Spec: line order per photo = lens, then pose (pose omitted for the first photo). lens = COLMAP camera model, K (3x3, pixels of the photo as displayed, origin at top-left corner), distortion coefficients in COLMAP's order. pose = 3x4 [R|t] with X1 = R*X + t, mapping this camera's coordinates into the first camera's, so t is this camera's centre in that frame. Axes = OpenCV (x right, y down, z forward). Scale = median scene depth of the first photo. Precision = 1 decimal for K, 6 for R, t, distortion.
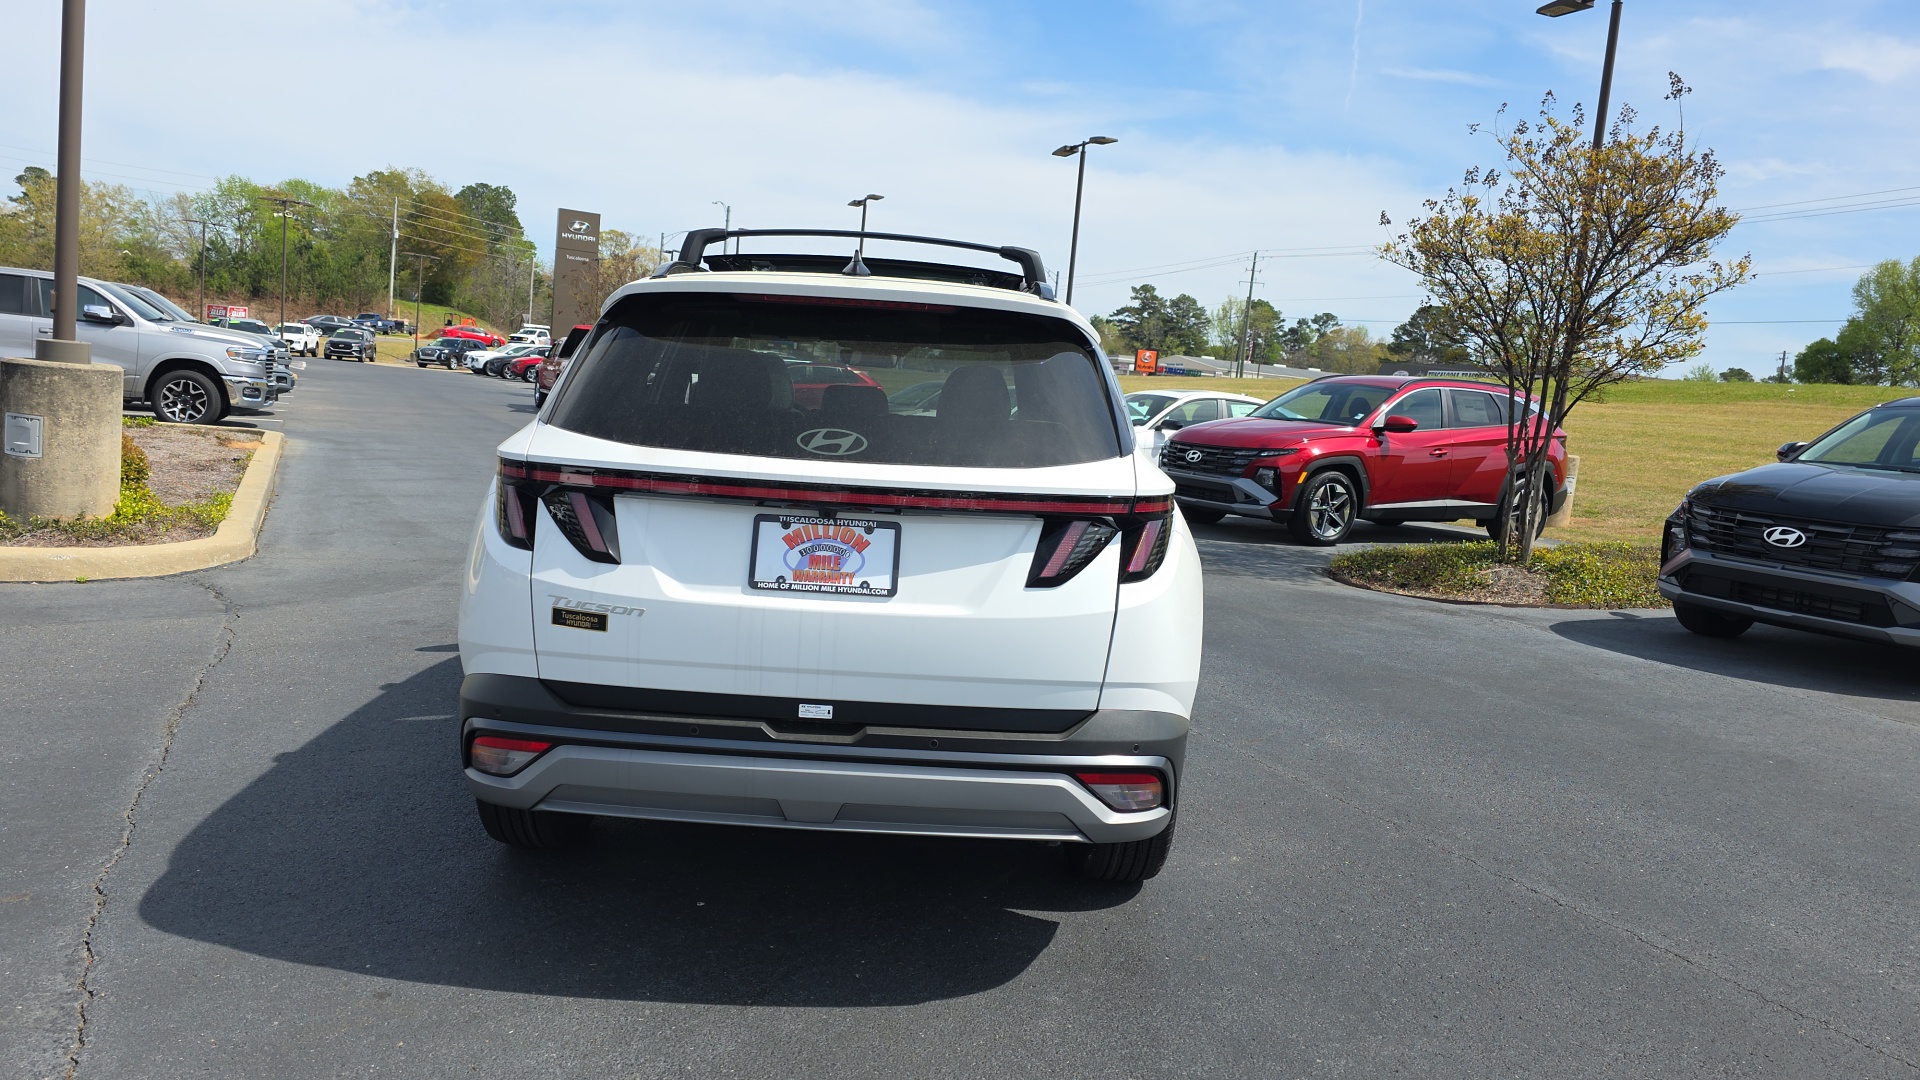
lens RADIAL K [[1273.9, 0, 890.0], [0, 1273.9, 533.2], [0, 0, 1]] dist [0.069471, -0.069344]
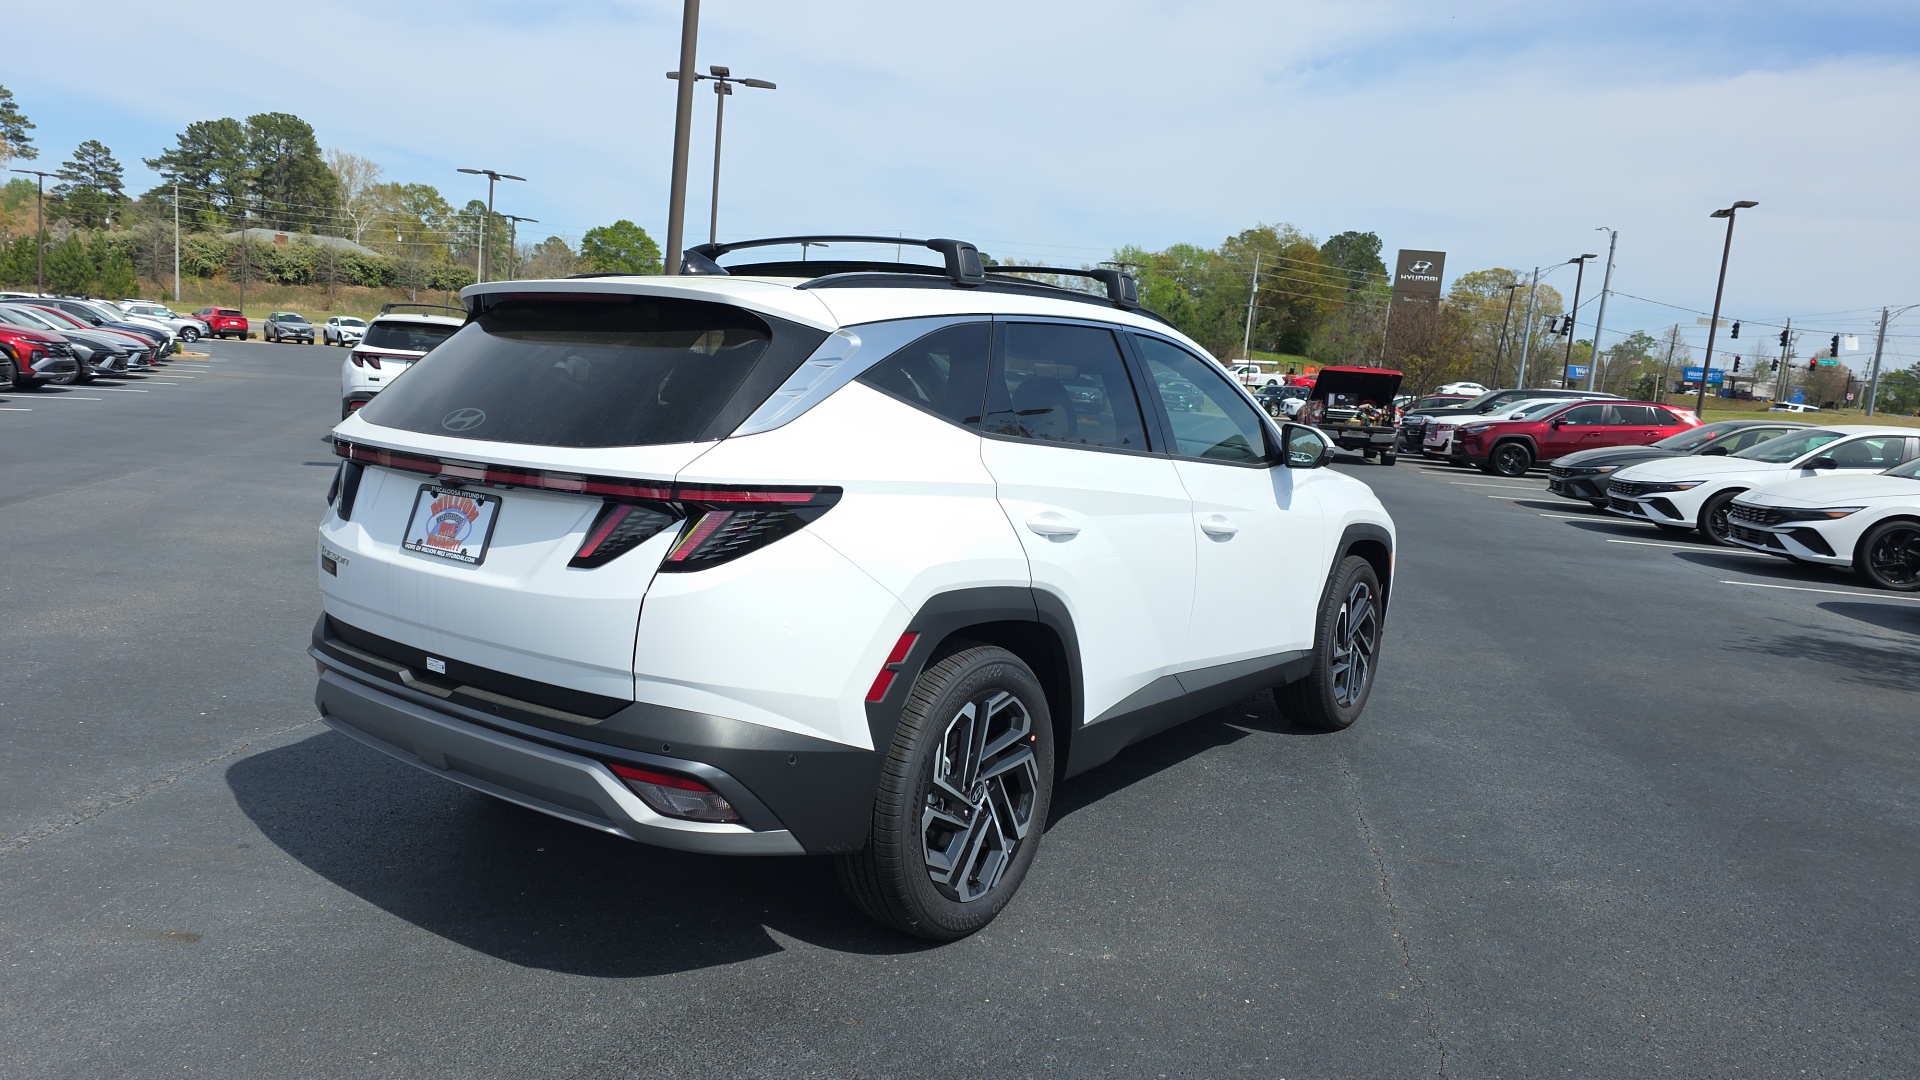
lens RADIAL K [[1273.9, 0, 890.0], [0, 1273.9, 533.2], [0, 0, 1]] dist [0.069471, -0.069344]
pose [[0.795791, 0.061214, -0.602469, 0.796902], [-0.084046, 0.996414, -0.009775, 0.004377], [0.599711, 0.058414, 0.798082, 0.305499]]
